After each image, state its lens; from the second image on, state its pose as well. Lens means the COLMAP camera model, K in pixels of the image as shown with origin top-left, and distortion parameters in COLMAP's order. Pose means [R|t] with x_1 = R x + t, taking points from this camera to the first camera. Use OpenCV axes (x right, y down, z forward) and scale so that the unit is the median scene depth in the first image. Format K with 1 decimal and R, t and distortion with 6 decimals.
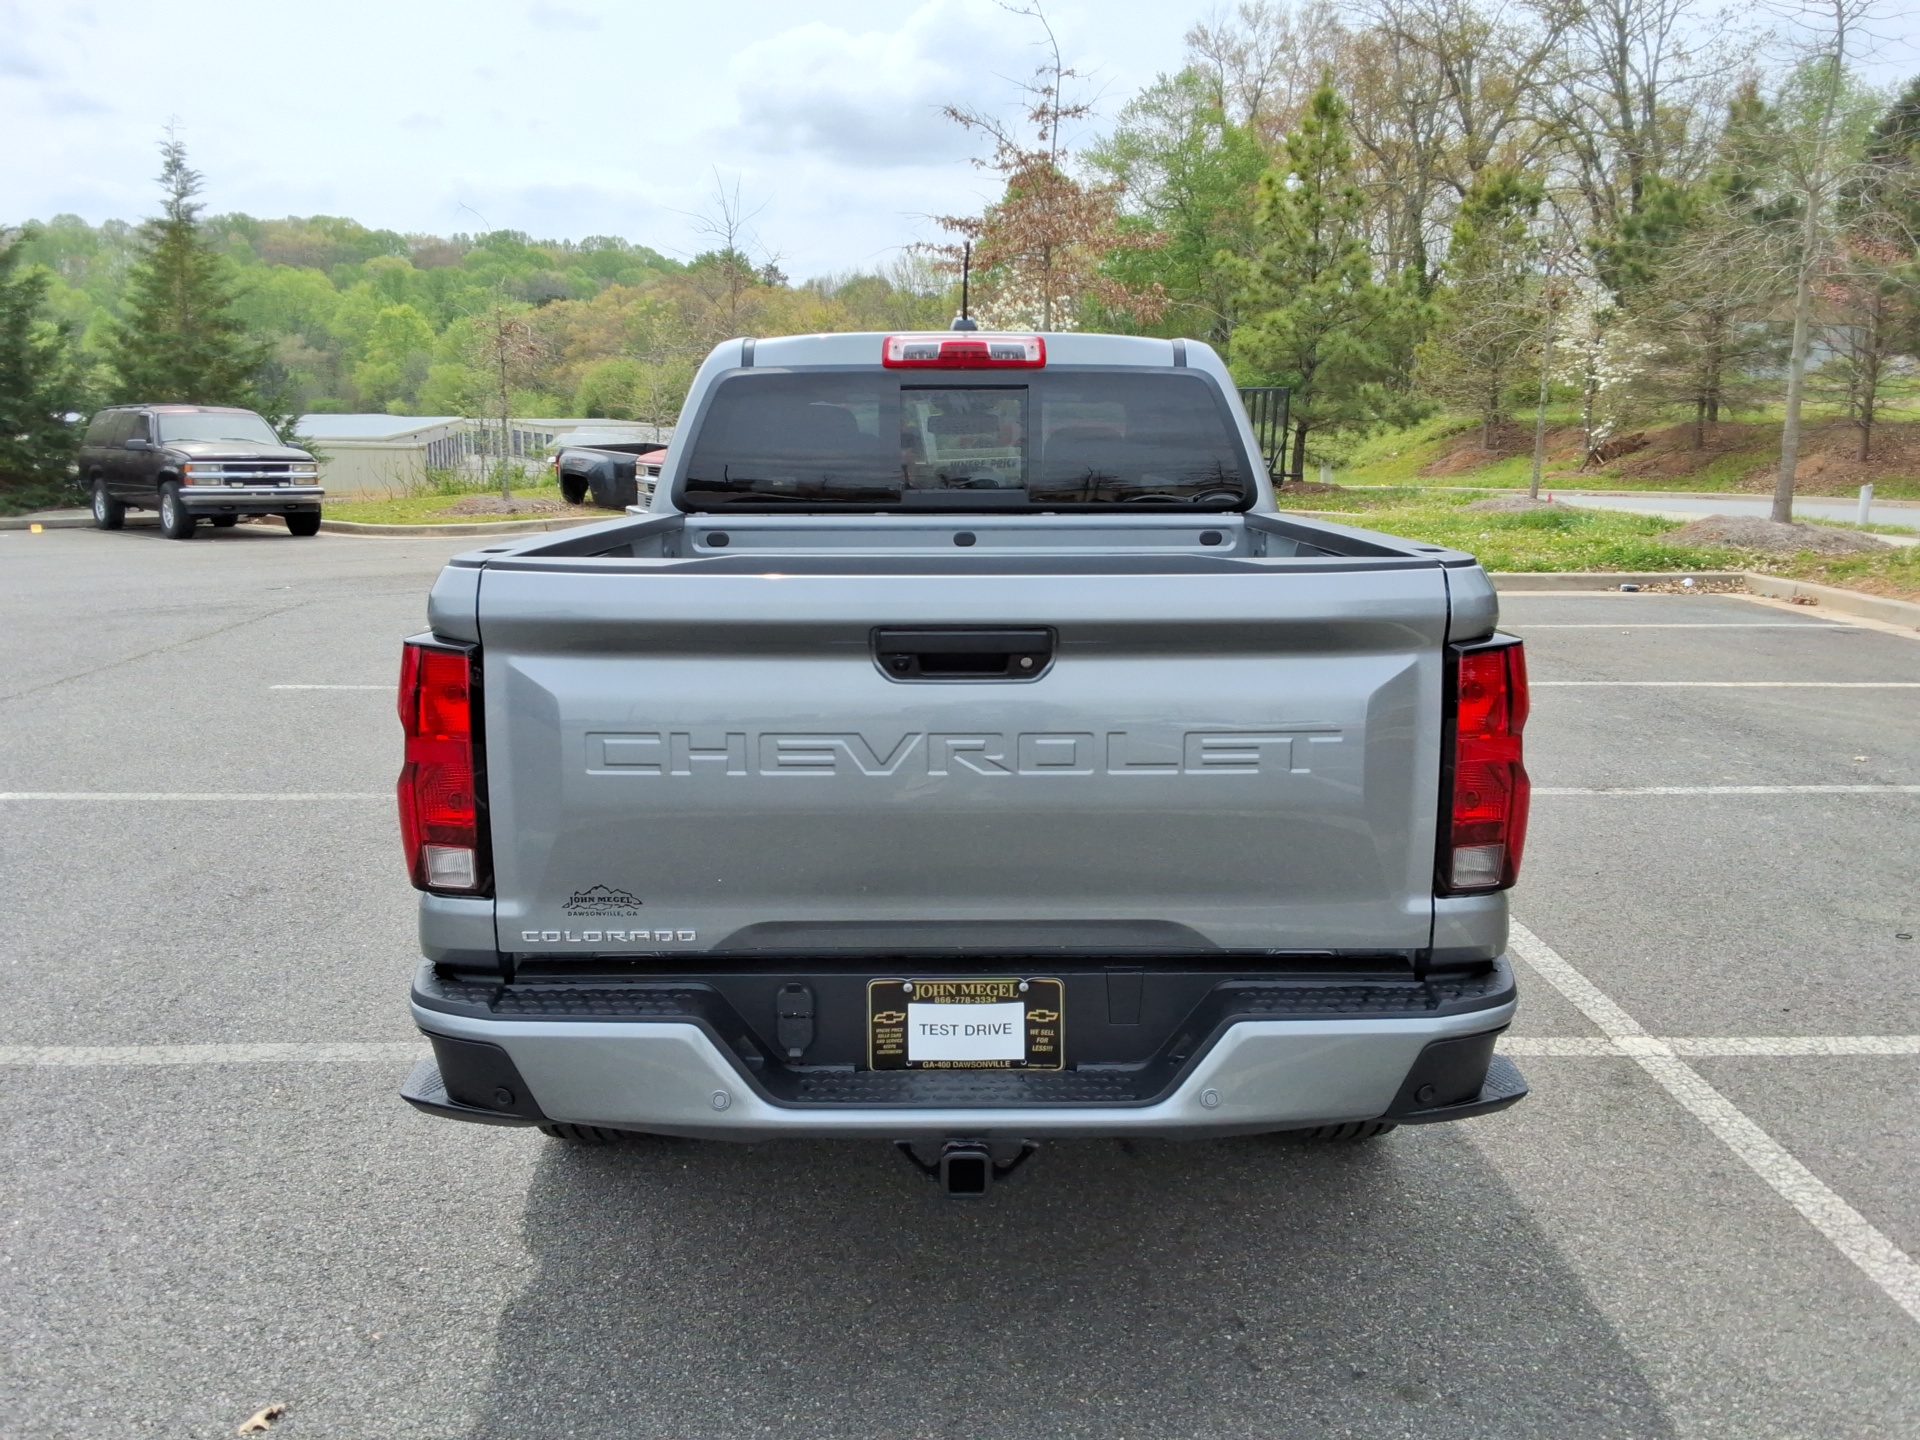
lens RADIAL K [[1539.3, 0, 972.0], [0, 1539.3, 713.3], [0, 0, 1]] dist [0.107044, -0.159475]
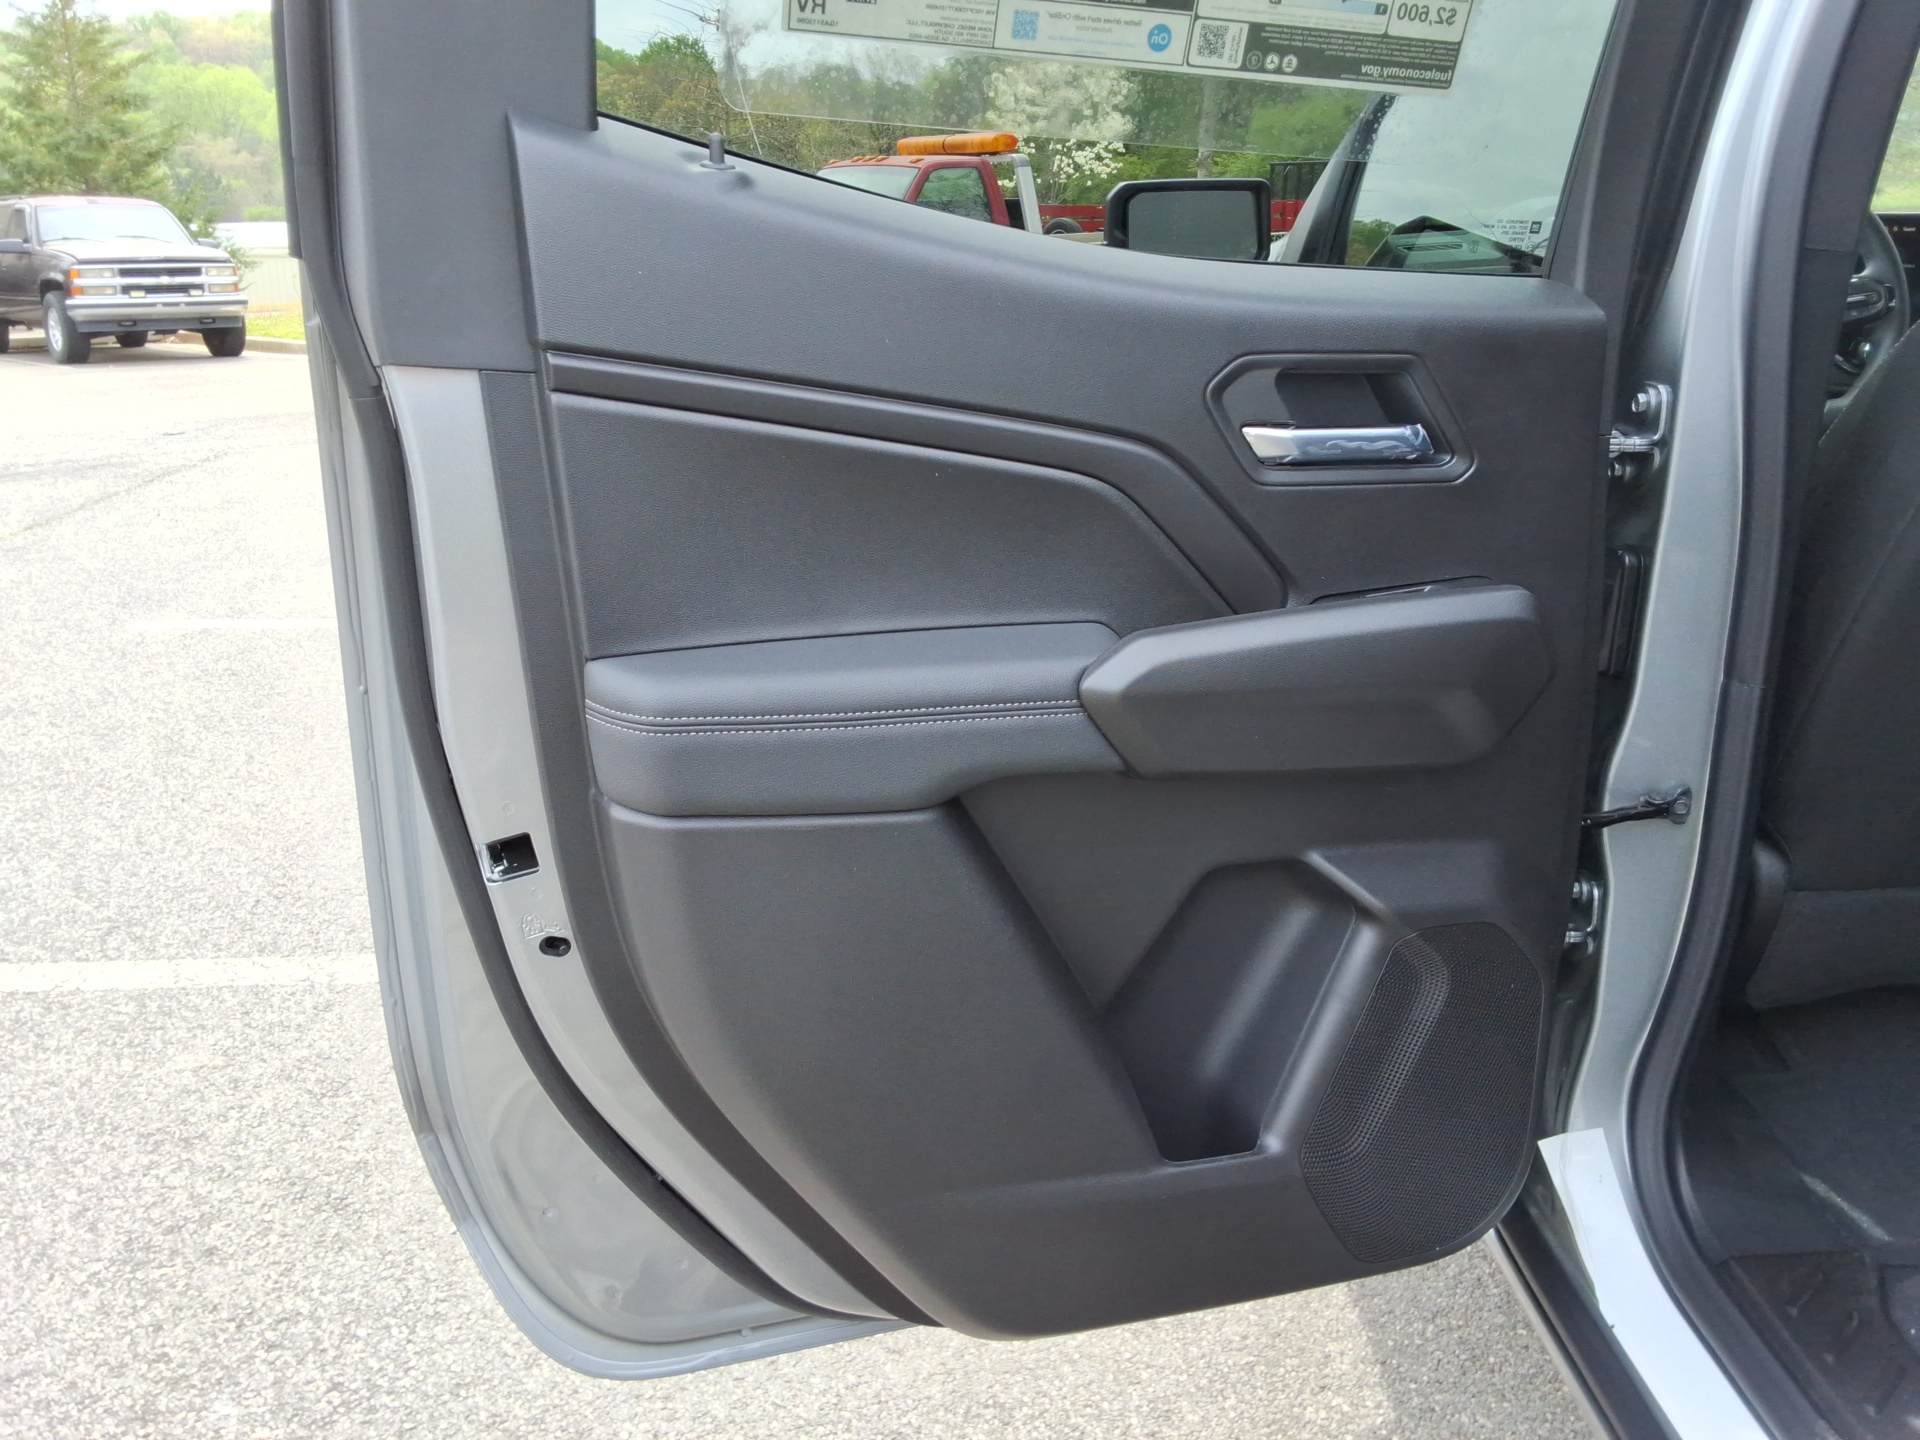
lens RADIAL K [[1539.3, 0, 978.9], [0, 1539.3, 712.1], [0, 0, 1]] dist [0.107044, -0.159475]
pose [[0.999627, -0.017685, 0.020799, -0.051422], [0.015147, 0.993083, 0.116431, -0.017461], [-0.022715, -0.116072, 0.992981, 0.144911]]
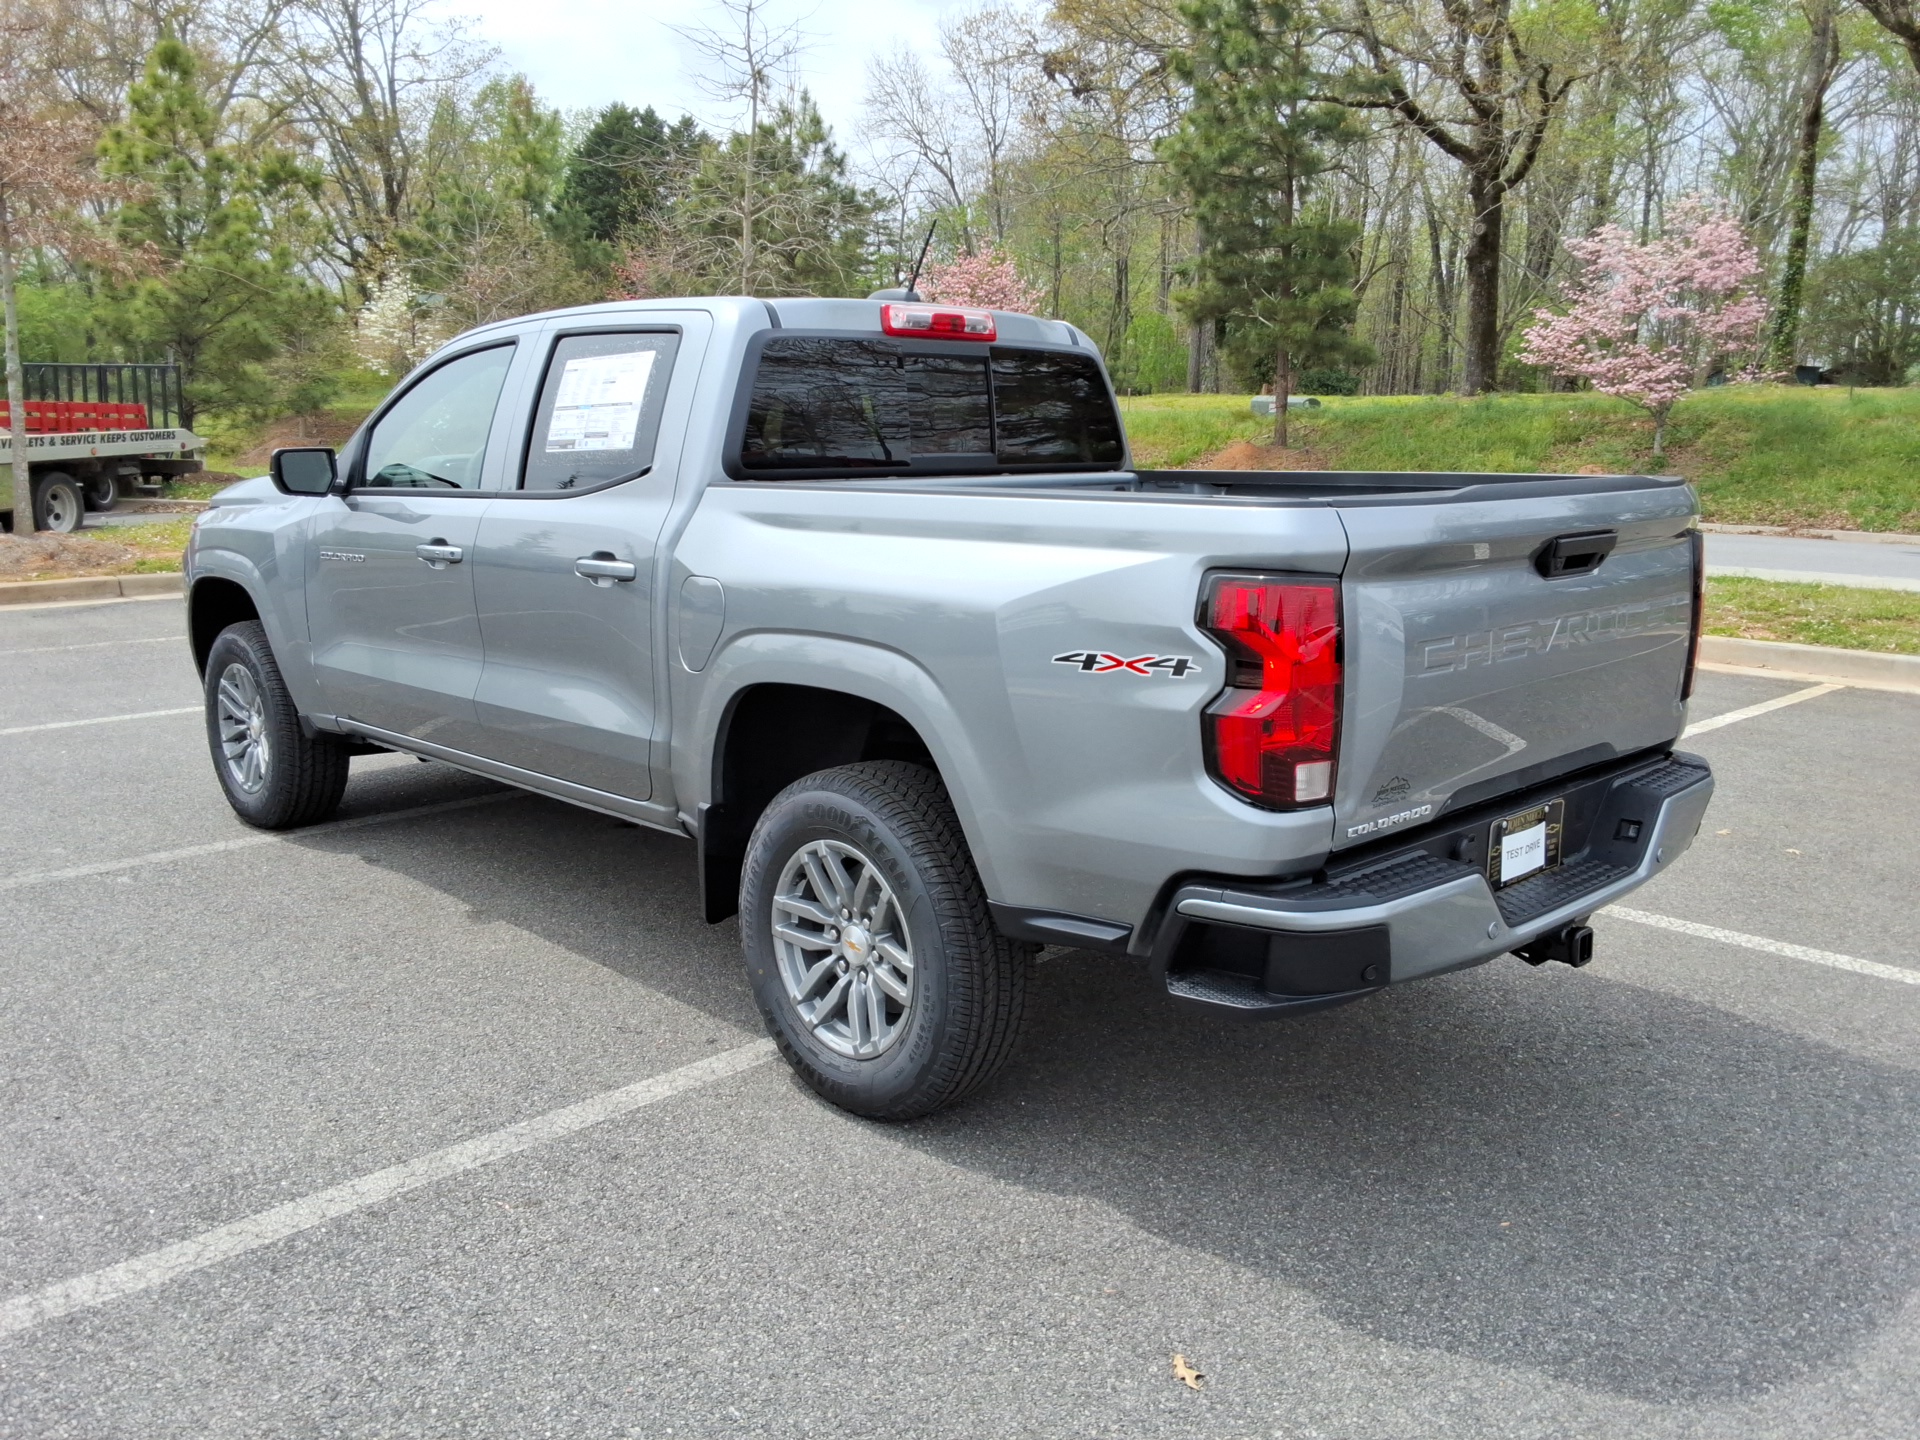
lens RADIAL K [[1539.3, 0, 978.0], [0, 1539.3, 719.4], [0, 0, 1]] dist [0.107044, -0.159475]
pose [[0.717809, -0.128522, 0.684275, -0.111147], [0.122248, 0.990812, 0.057858, -0.003329], [-0.685424, 0.042120, 0.726925, 0.032653]]
